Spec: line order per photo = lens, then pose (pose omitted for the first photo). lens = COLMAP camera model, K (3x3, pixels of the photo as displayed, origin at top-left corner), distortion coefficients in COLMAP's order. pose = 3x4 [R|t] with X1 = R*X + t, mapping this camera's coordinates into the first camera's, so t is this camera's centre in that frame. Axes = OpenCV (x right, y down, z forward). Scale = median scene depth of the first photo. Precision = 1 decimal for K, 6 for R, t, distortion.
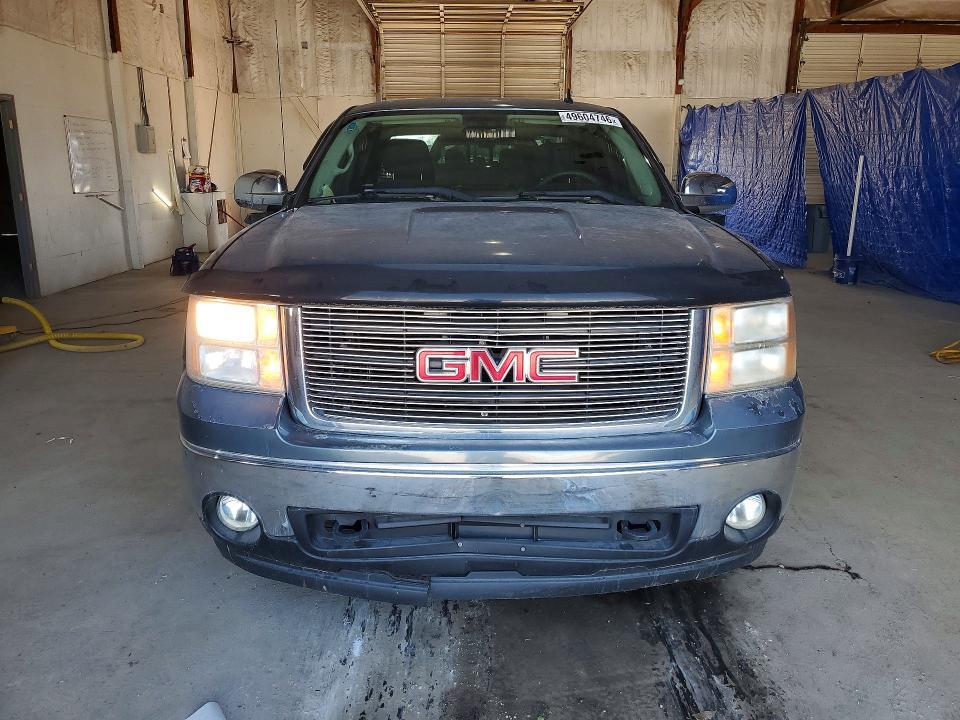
lens RADIAL K [[748.8, 0, 470.7], [0, 748.8, 353.7], [0, 0, 1]] dist [0.024689, -0.006733]
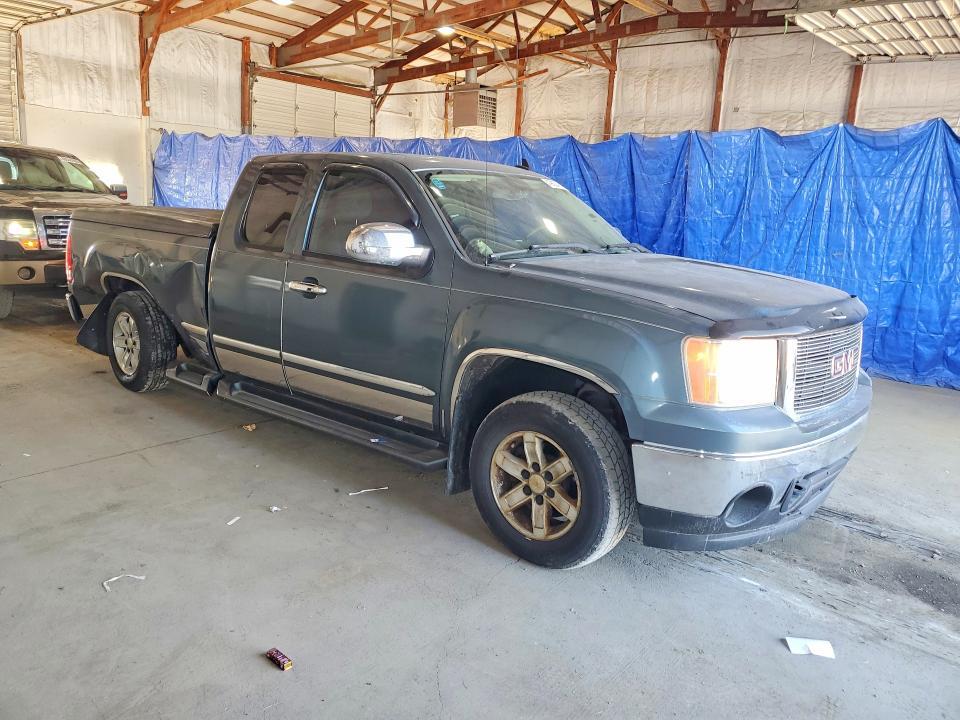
lens RADIAL K [[748.8, 0, 470.7], [0, 748.8, 353.7], [0, 0, 1]] dist [0.024689, -0.006733]
pose [[0.656639, -0.119458, 0.744685, -0.238704], [0.136300, 0.989915, 0.038611, -0.023334], [-0.741787, 0.076148, 0.666299, 0.070575]]
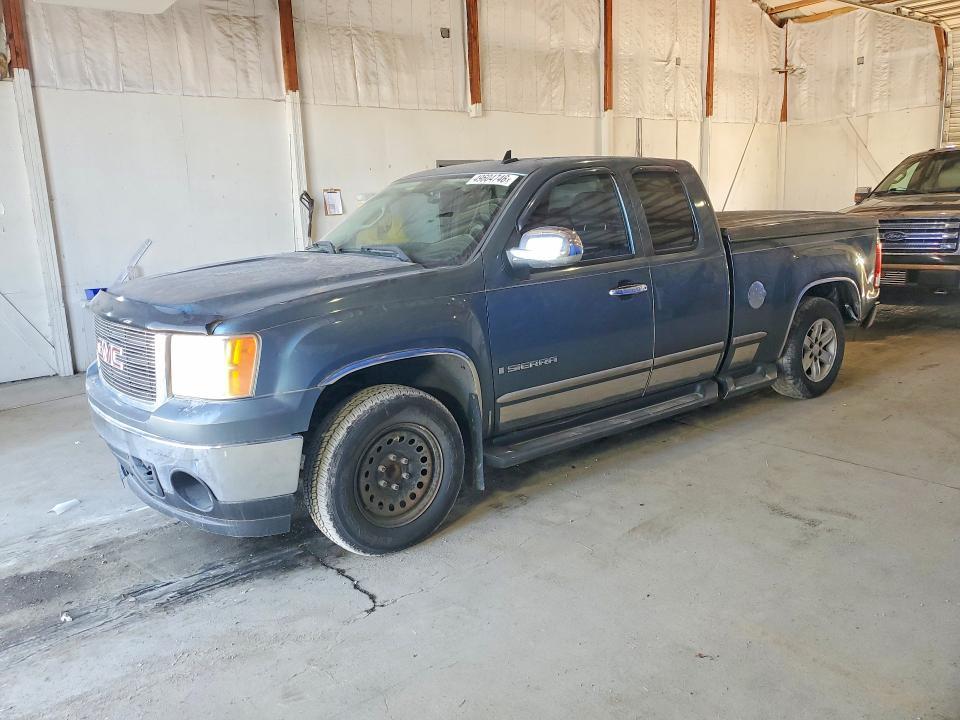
lens RADIAL K [[748.8, 0, 470.7], [0, 748.8, 353.7], [0, 0, 1]] dist [0.024689, -0.006733]
pose [[0.596401, 0.132920, -0.791605, 0.267279], [-0.151711, 0.987085, 0.051443, -0.027499], [0.788219, 0.089415, 0.608864, 0.082226]]
